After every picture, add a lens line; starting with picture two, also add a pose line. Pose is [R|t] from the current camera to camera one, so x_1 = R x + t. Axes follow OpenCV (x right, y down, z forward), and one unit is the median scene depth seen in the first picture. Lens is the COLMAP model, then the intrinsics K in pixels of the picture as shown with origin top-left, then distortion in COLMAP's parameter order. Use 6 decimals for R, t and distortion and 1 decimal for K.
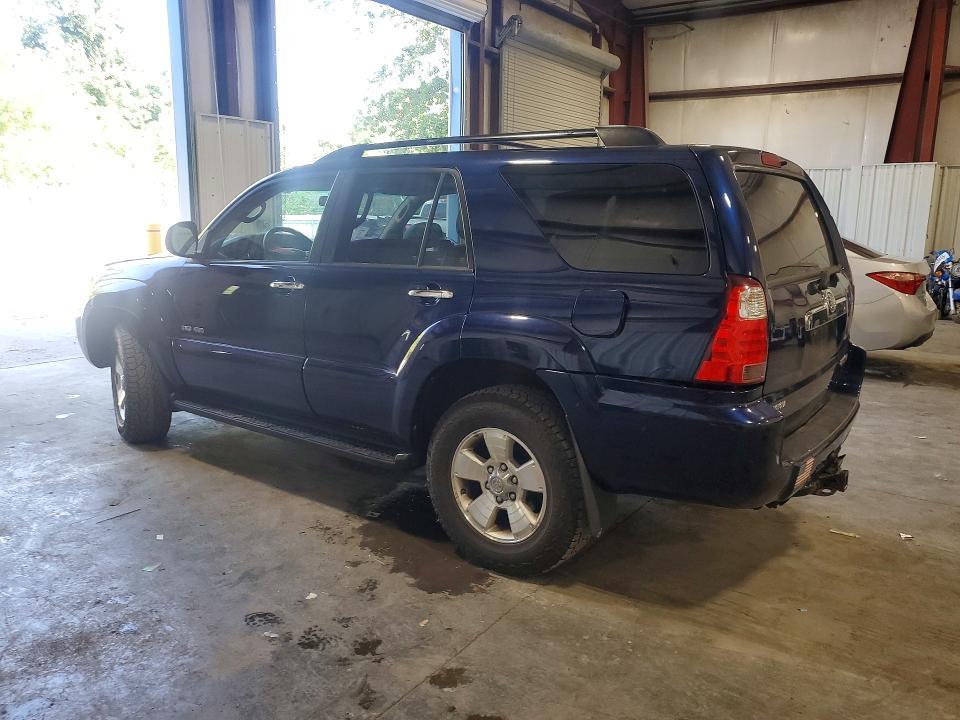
lens RADIAL K [[759.8, 0, 476.8], [0, 759.8, 357.9], [0, 0, 1]] dist [0.002958, 0.013822]
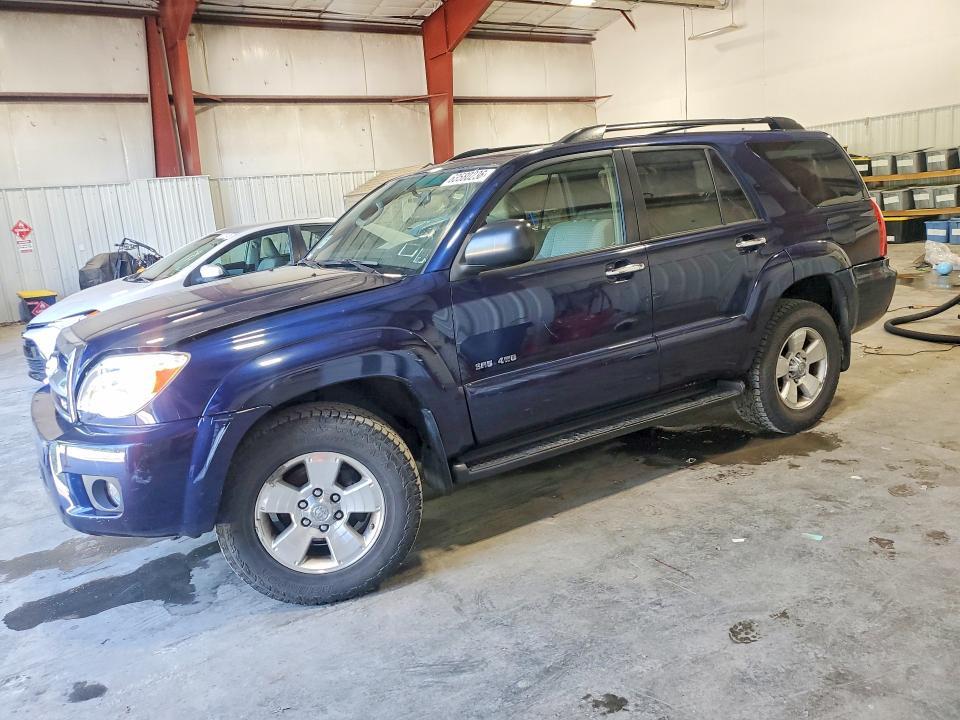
lens RADIAL K [[759.8, 0, 477.0], [0, 759.8, 361.3], [0, 0, 1]] dist [0.002958, 0.013822]
pose [[0.345517, -0.236150, 0.908213, -1.250006], [0.263521, 0.953292, 0.147618, -0.181973], [-0.900652, 0.188329, 0.391609, 0.841407]]
